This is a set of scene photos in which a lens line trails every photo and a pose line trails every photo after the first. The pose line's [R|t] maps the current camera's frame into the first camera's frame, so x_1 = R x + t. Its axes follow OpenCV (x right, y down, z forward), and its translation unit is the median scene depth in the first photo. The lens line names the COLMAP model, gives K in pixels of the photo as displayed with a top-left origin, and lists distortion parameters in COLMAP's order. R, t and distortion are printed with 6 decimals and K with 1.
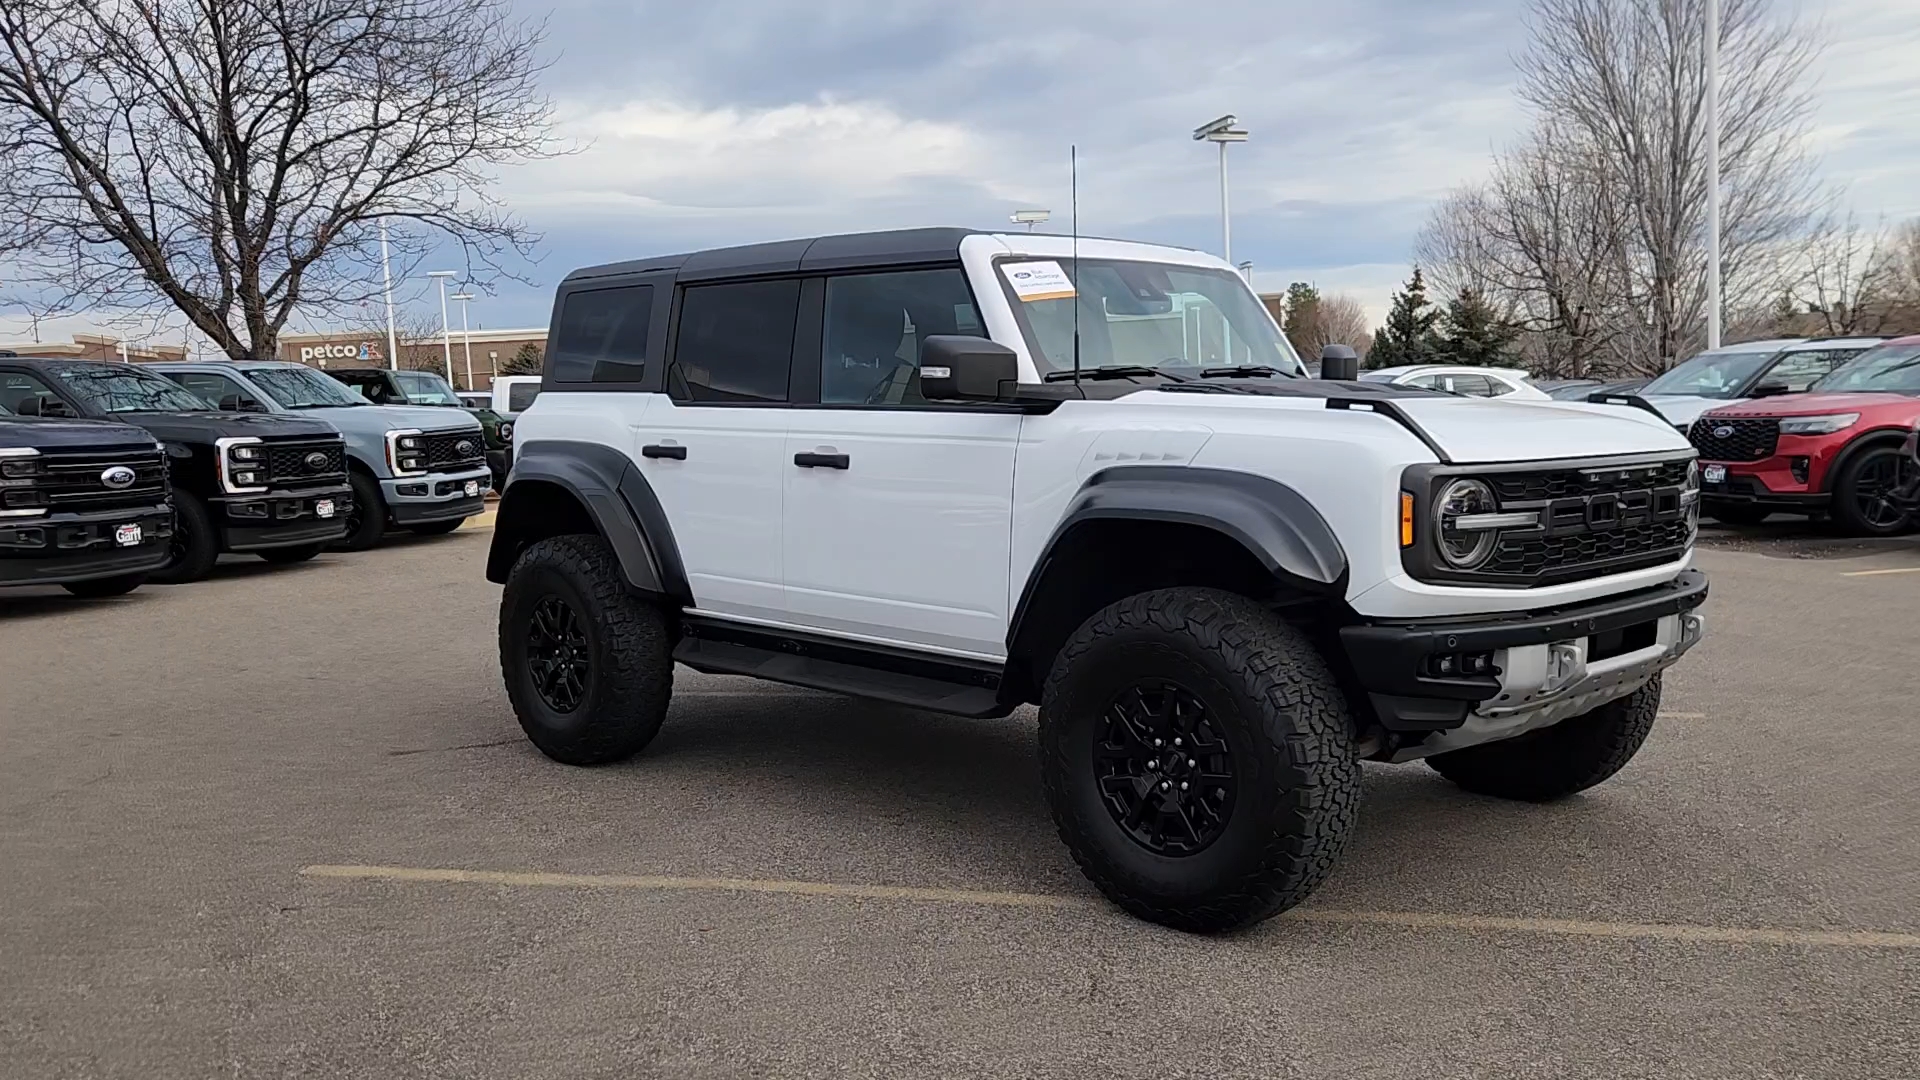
lens RADIAL K [[1622.7, 0, 948.7], [0, 1622.7, 537.0], [0, 0, 1]] dist [0.046008, -0.055664]
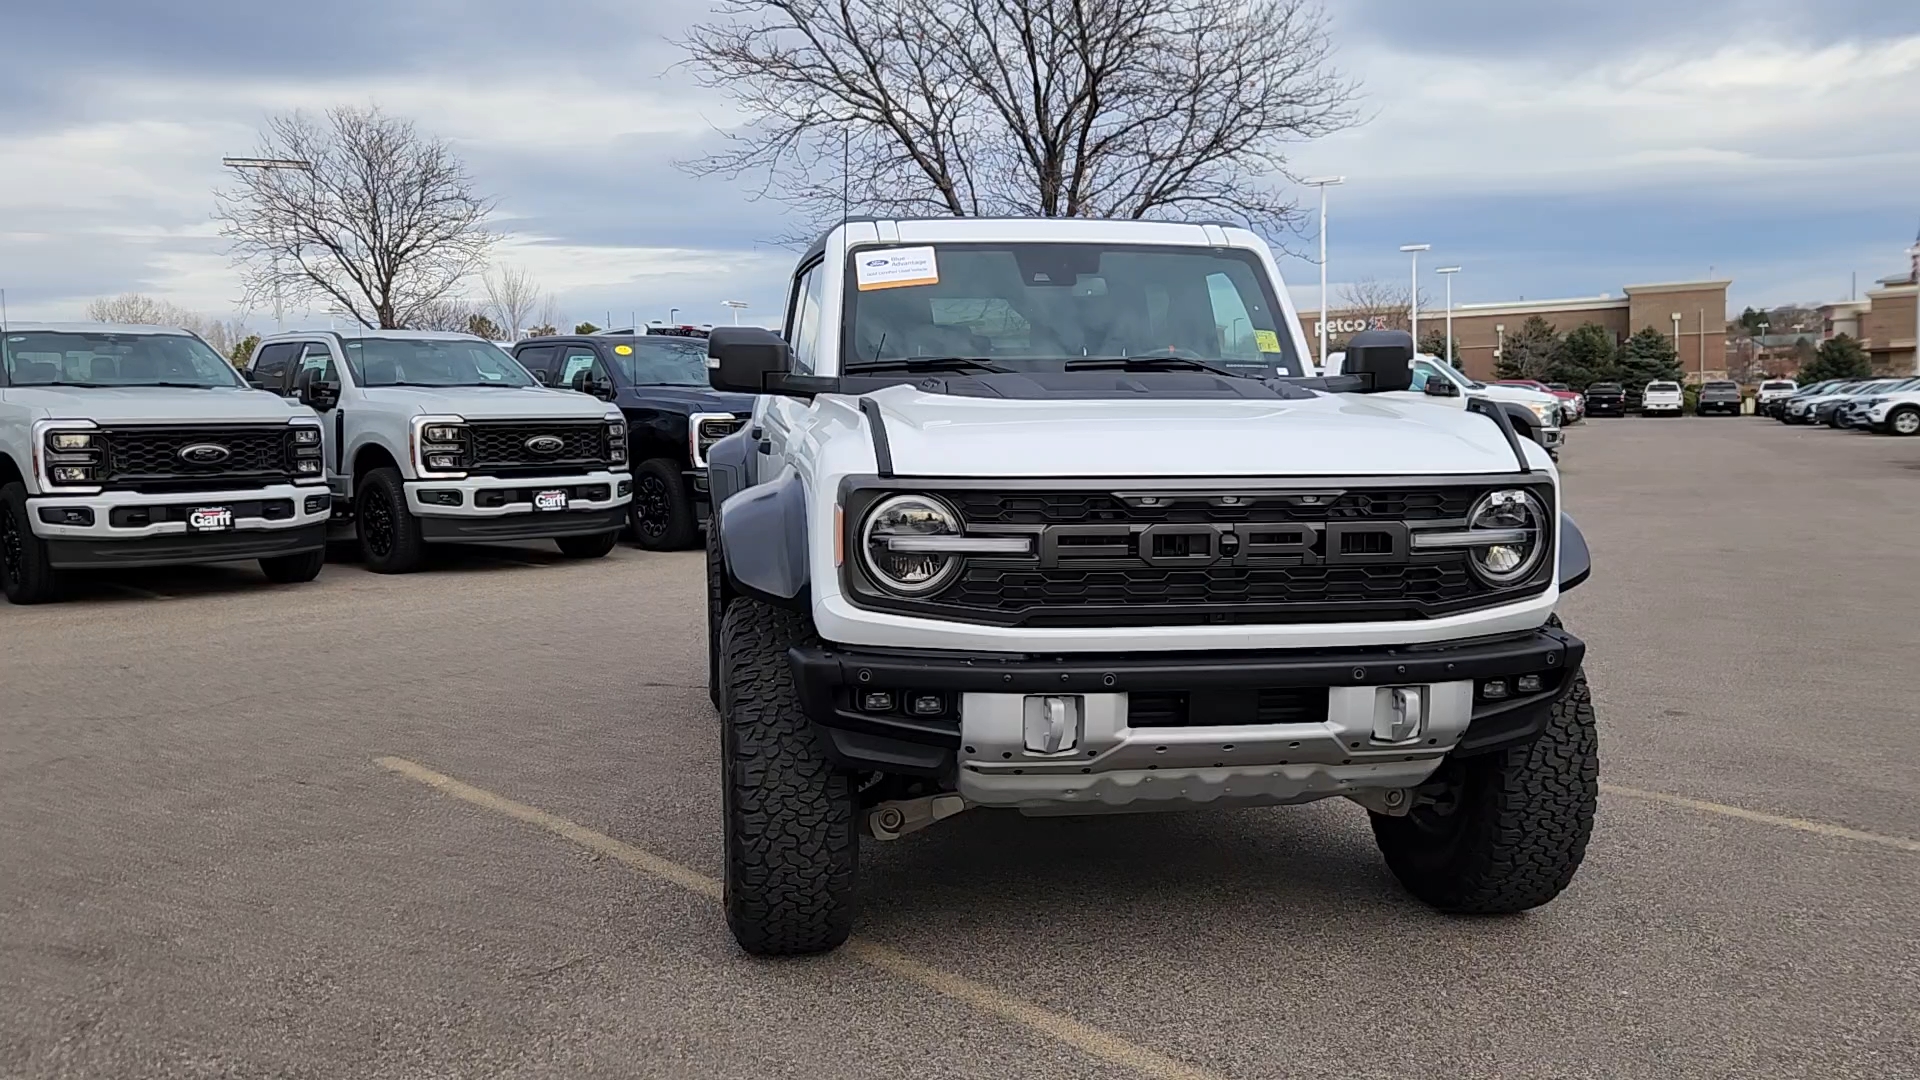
lens RADIAL K [[1622.7, 0, 947.9], [0, 1622.7, 545.7], [0, 0, 1]] dist [0.046008, -0.055664]
pose [[0.812463, 0.073522, -0.578358, 0.561111], [-0.060879, 0.997292, 0.041257, -0.030219], [0.579825, 0.001691, 0.814739, 0.199580]]
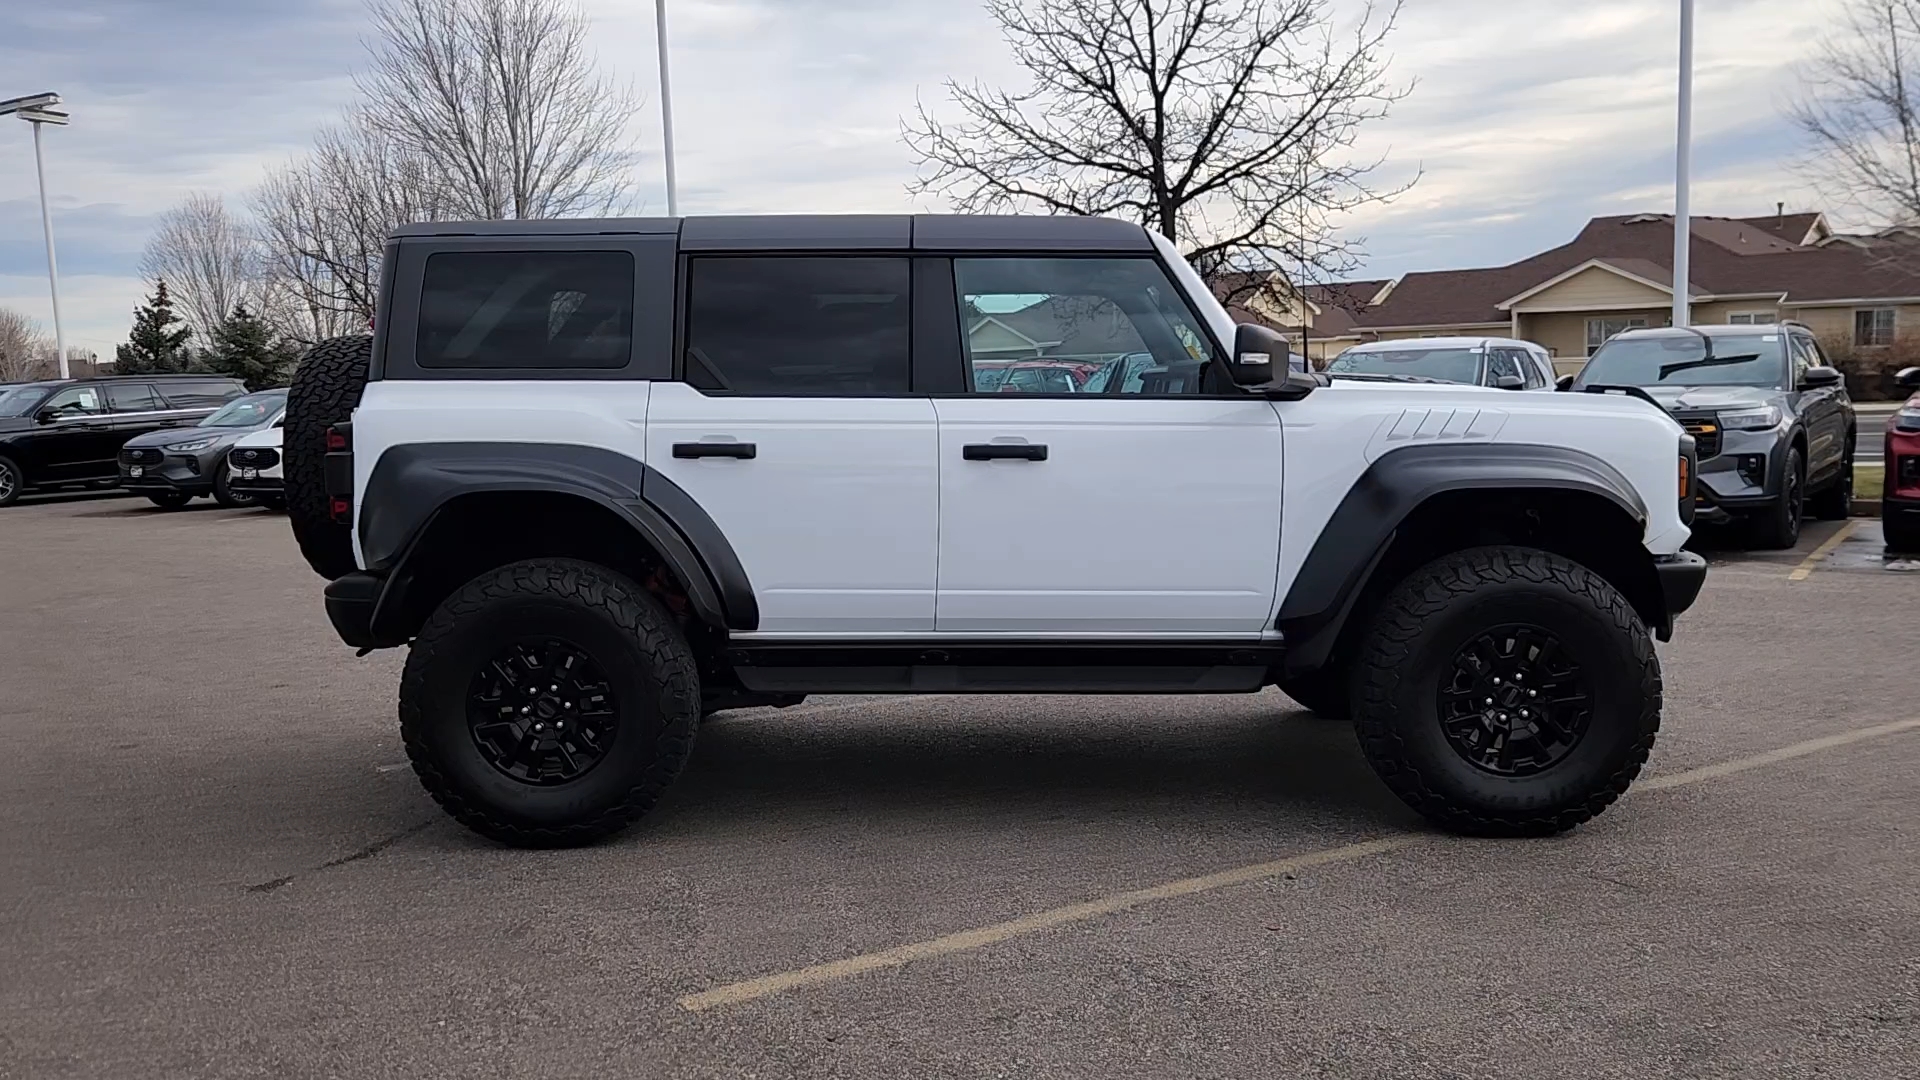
lens RADIAL K [[1622.7, 0, 964.4], [0, 1622.7, 520.2], [0, 0, 1]] dist [0.046008, -0.055664]
pose [[0.711867, -0.044435, 0.700907, -0.686898], [0.062451, 0.998048, -0.000155, -0.007952], [-0.699532, 0.043883, 0.713252, 0.311798]]
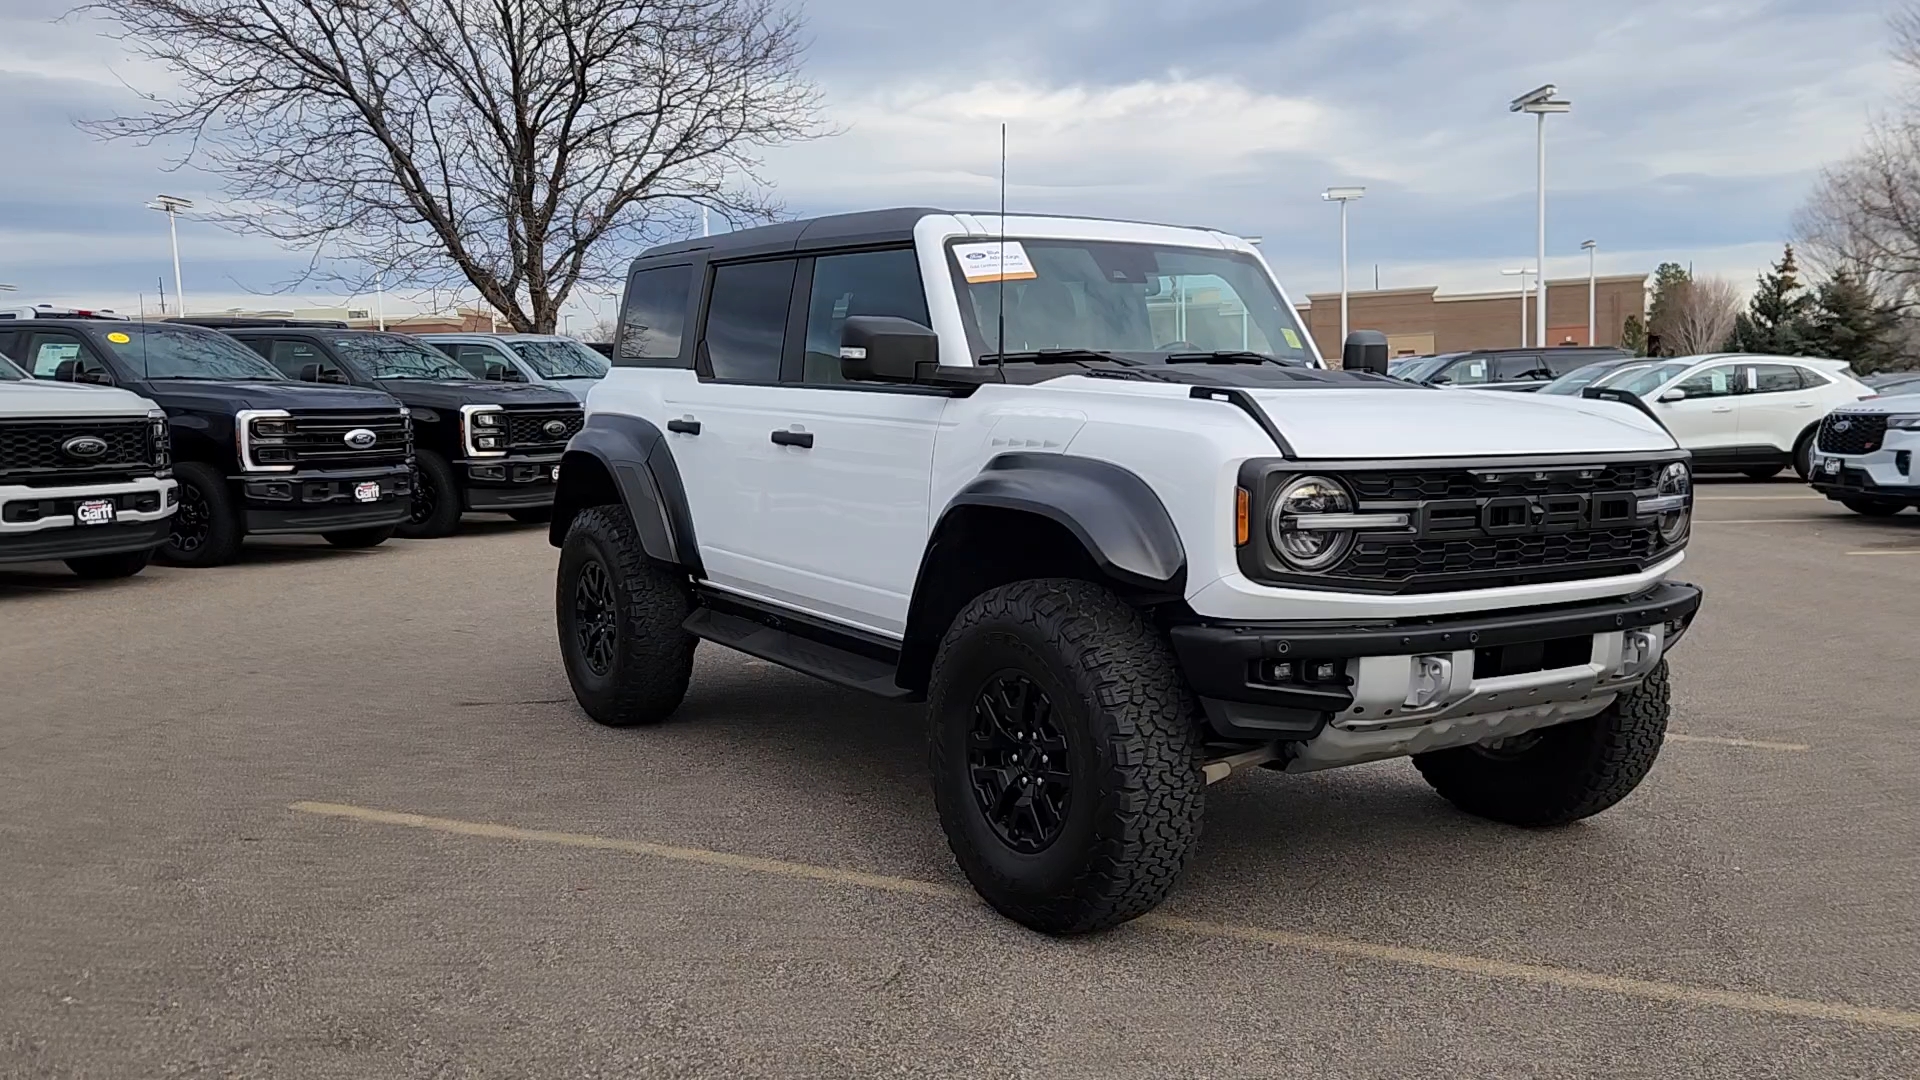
lens RADIAL K [[1622.7, 0, 952.0], [0, 1622.7, 544.2], [0, 0, 1]] dist [0.046008, -0.055664]
pose [[0.979252, 0.039035, -0.198853, 0.201155], [-0.035685, 0.999155, 0.020401, -0.005162], [0.199481, -0.012881, 0.979817, 0.025853]]
